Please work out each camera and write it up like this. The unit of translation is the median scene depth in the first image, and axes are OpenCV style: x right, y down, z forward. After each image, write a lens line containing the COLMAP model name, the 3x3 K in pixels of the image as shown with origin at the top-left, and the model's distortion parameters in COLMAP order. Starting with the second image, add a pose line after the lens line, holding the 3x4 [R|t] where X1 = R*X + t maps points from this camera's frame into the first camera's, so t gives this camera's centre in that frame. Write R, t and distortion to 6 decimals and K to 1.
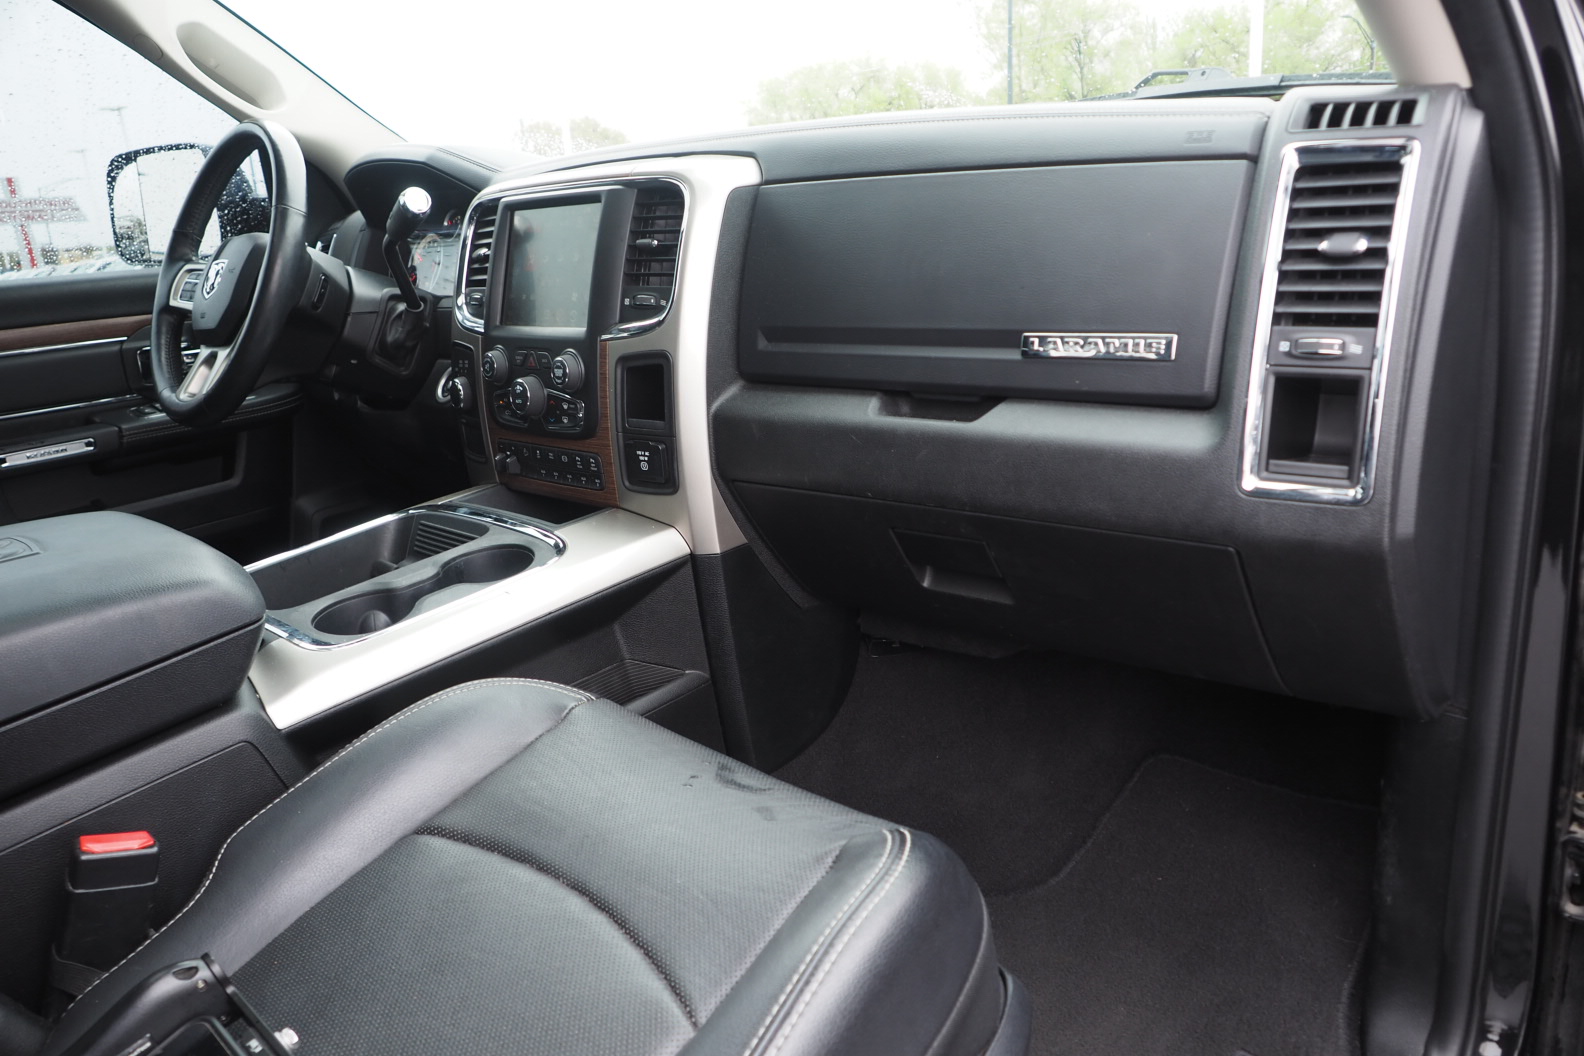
lens RADIAL K [[1108.6, 0, 792.0], [0, 1108.6, 528.0], [0, 0, 1]] dist [-0.024845, 0.001818]
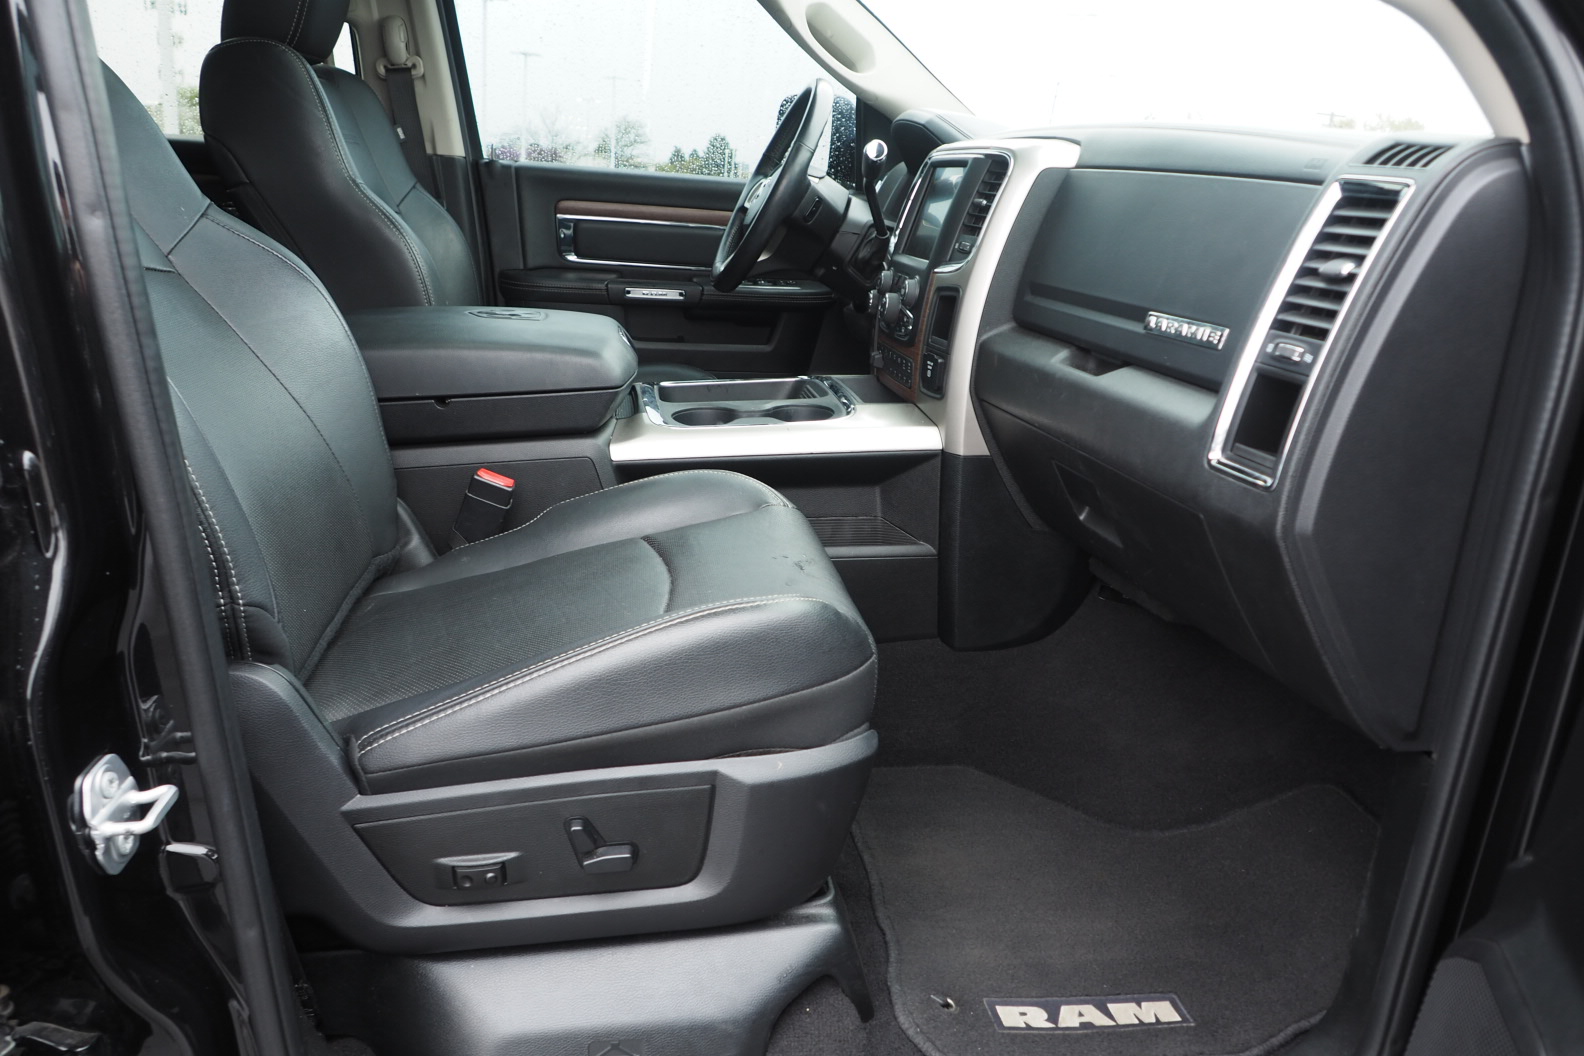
lens RADIAL K [[1108.6, 0, 792.0], [0, 1108.6, 528.0], [0, 0, 1]] dist [-0.024845, 0.001818]
pose [[0.786089, 0.302574, -0.538993, 0.511791], [-0.293100, 0.950194, 0.105941, 0.025783], [0.544203, 0.074700, 0.835621, -0.147986]]
